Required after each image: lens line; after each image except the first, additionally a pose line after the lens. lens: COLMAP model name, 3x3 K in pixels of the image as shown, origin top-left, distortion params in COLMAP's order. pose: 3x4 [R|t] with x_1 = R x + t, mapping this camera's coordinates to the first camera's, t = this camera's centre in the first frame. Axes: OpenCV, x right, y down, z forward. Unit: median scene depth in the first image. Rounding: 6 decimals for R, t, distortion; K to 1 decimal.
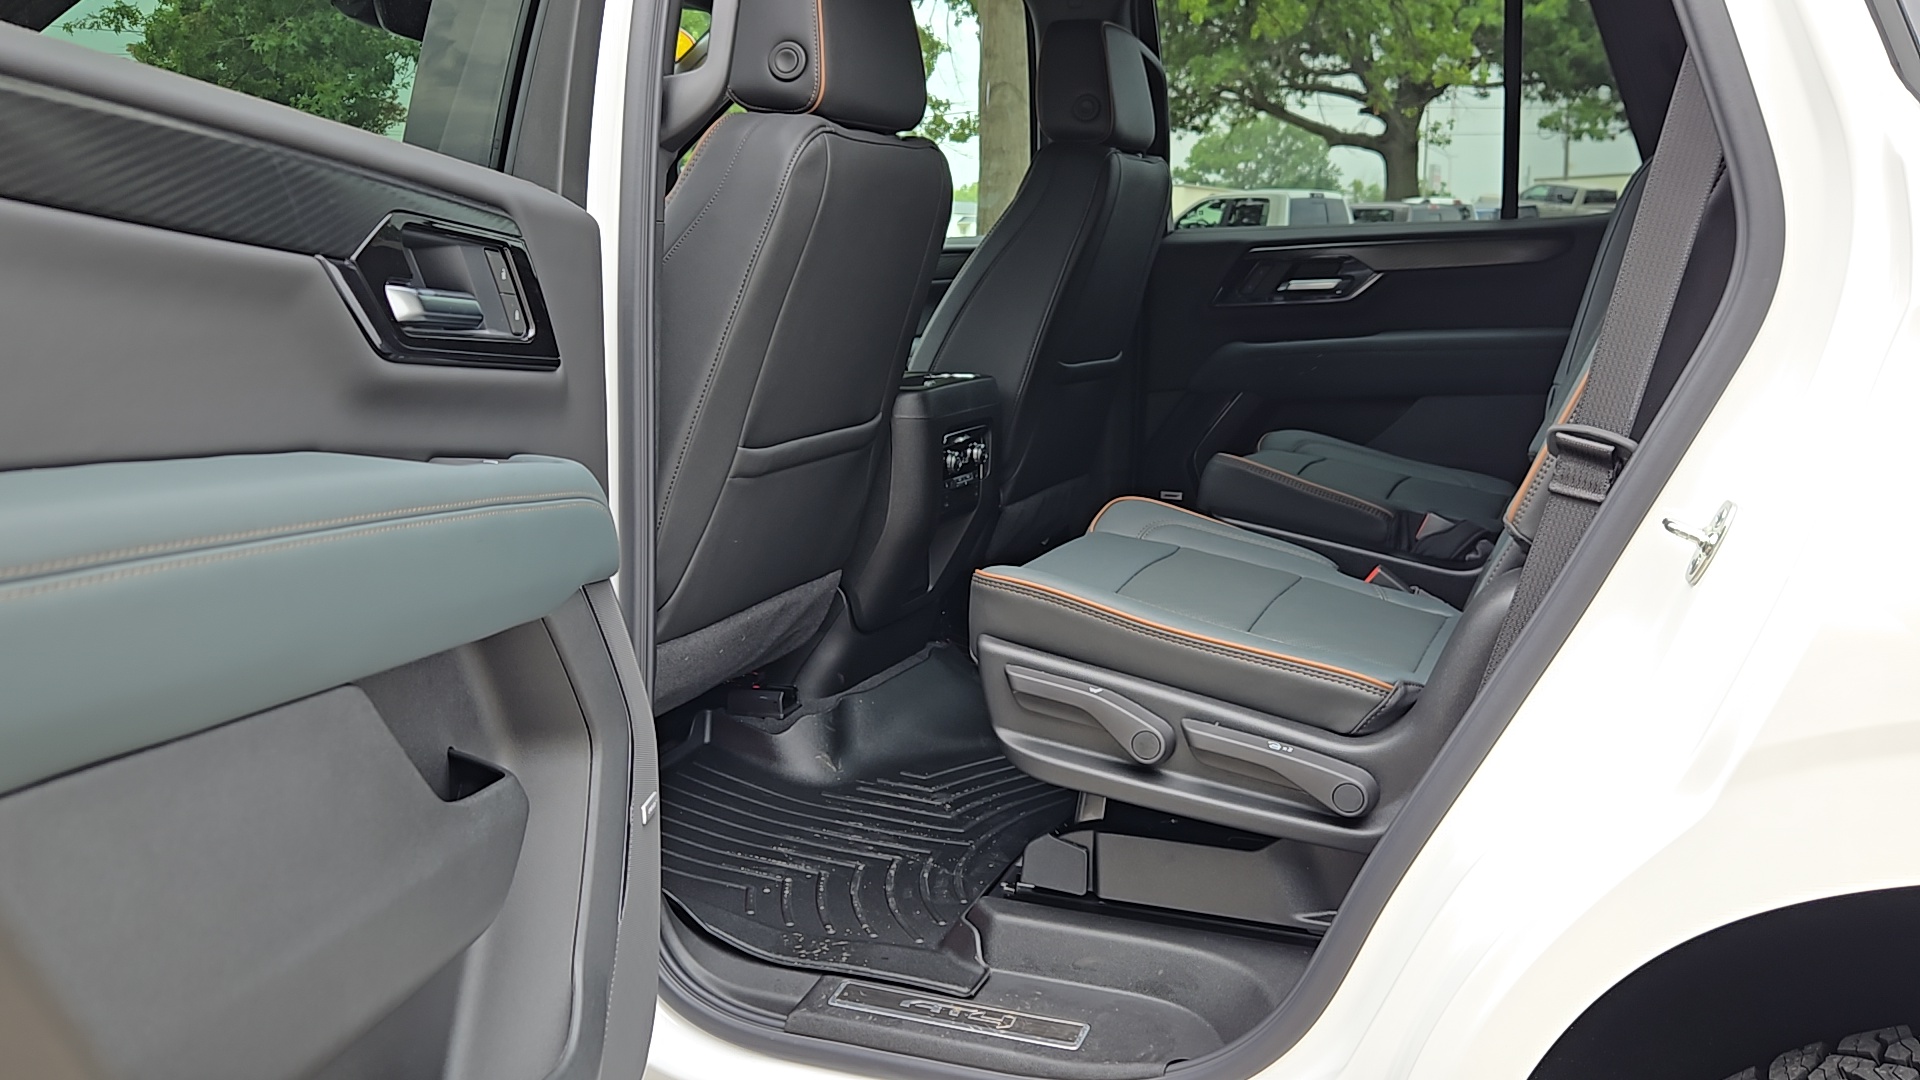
lens RADIAL K [[1620.1, 0, 959.5], [0, 1620.1, 541.5], [0, 0, 1]] dist [0.018329, -0.018432]
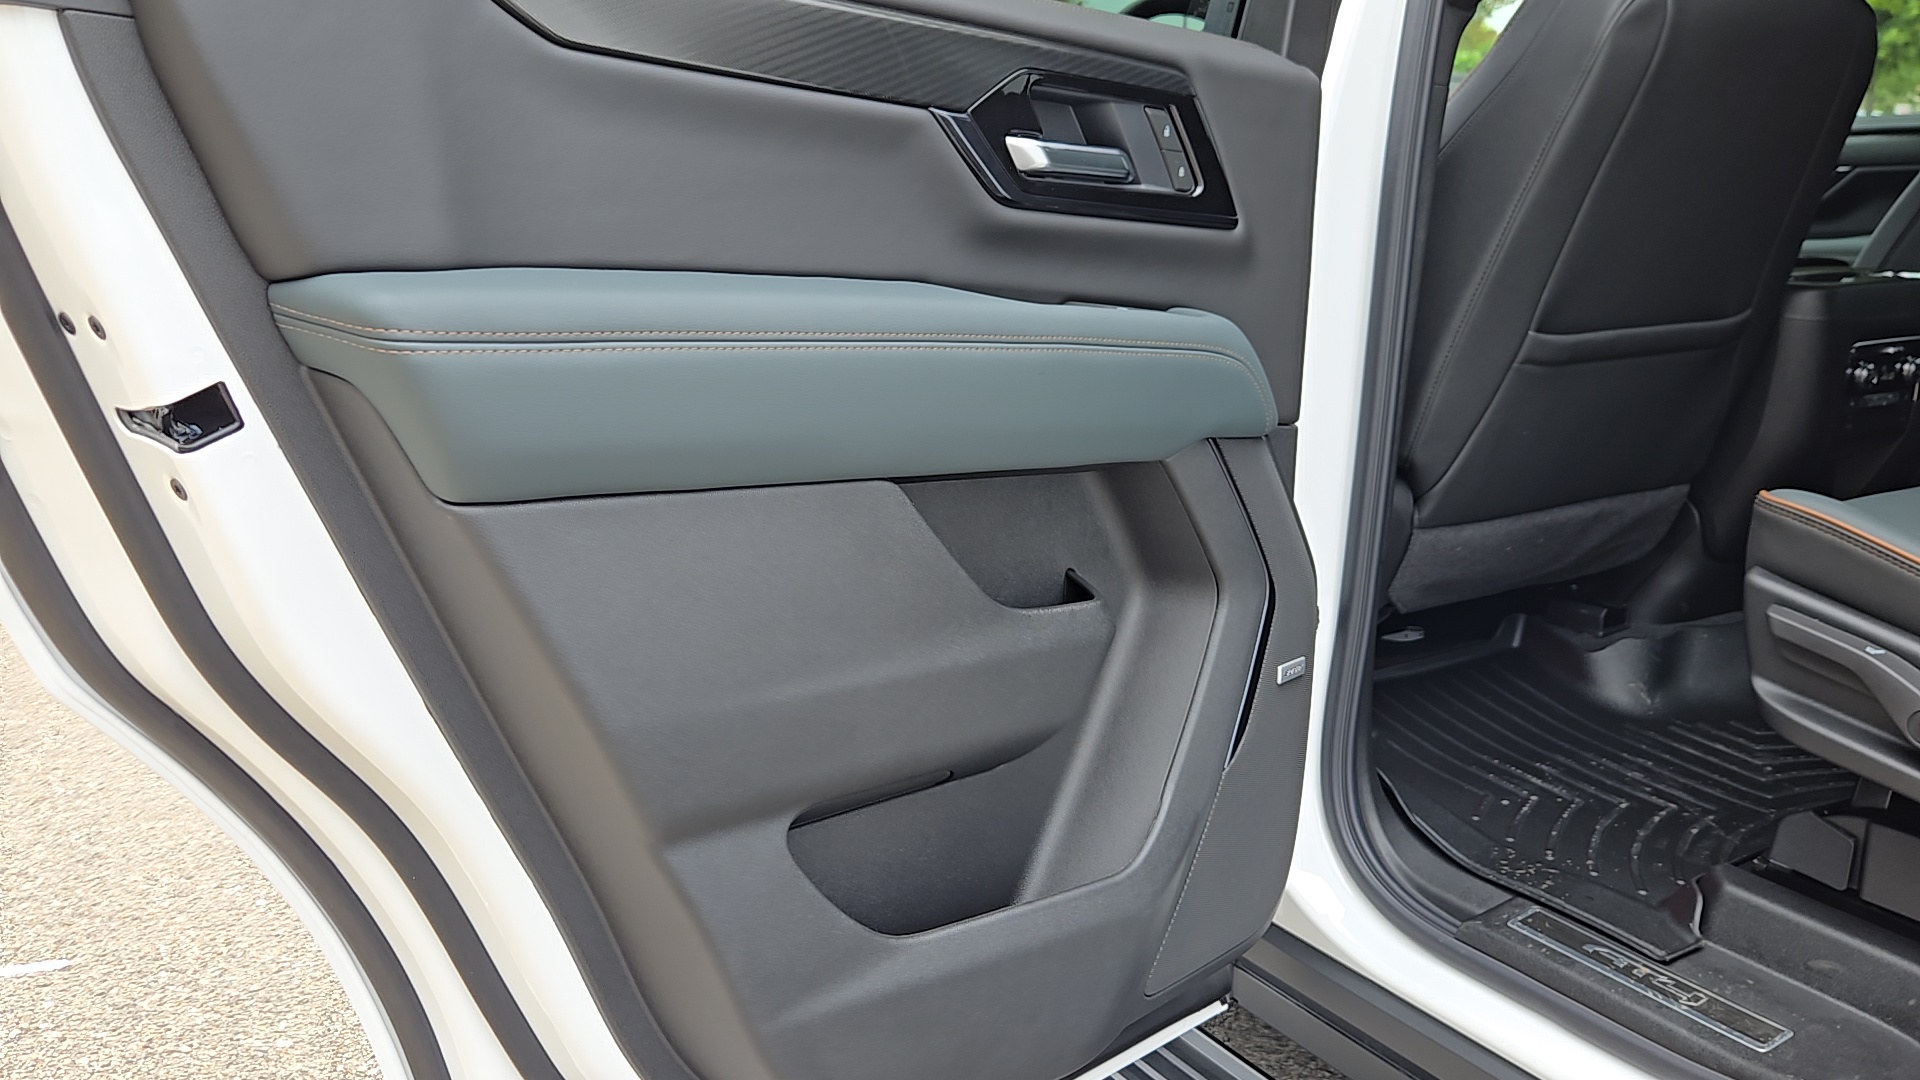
lens RADIAL K [[1620.1, 0, 920.7], [0, 1620.1, 552.5], [0, 0, 1]] dist [0.018329, -0.018432]
pose [[0.796122, 0.155176, -0.584902, 0.165994], [-0.111406, 0.987626, 0.110382, 0.004049], [0.594793, -0.022715, 0.803558, 0.038590]]
